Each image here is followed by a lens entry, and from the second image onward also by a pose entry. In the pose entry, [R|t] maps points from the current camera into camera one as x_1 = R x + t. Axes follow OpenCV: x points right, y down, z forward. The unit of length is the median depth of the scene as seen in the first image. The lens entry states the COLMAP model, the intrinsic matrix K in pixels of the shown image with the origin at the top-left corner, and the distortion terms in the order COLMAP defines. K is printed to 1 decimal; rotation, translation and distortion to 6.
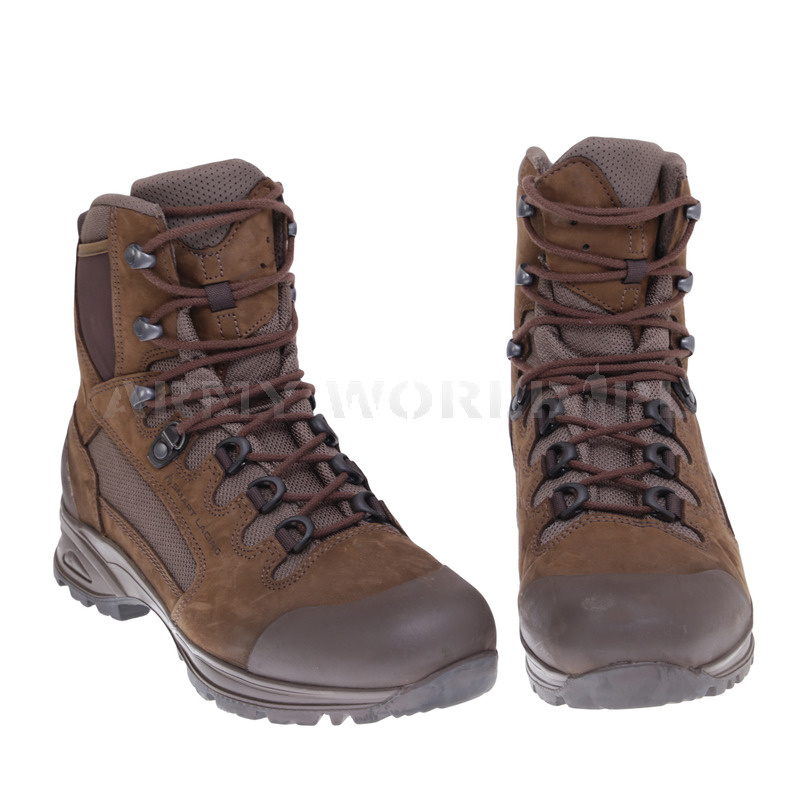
lens RADIAL K [[2182.6, 0, 399.3], [0, 2182.6, 397.0], [0, 0, 1]] dist [-0.032441, 0.000000]
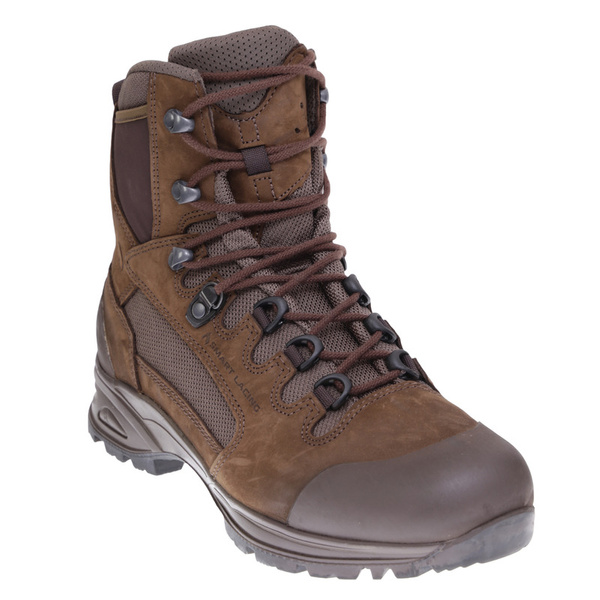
lens RADIAL K [[1887.6, 0, 300.7], [0, 1887.6, 301.9], [0, 0, 1]] dist [0.071019, 0.000000]
pose [[0.999818, 0.000026, -0.019076, -0.044471], [0.000252, 0.999894, 0.014591, 0.007654], [0.019074, -0.014593, 0.999712, 0.111182]]
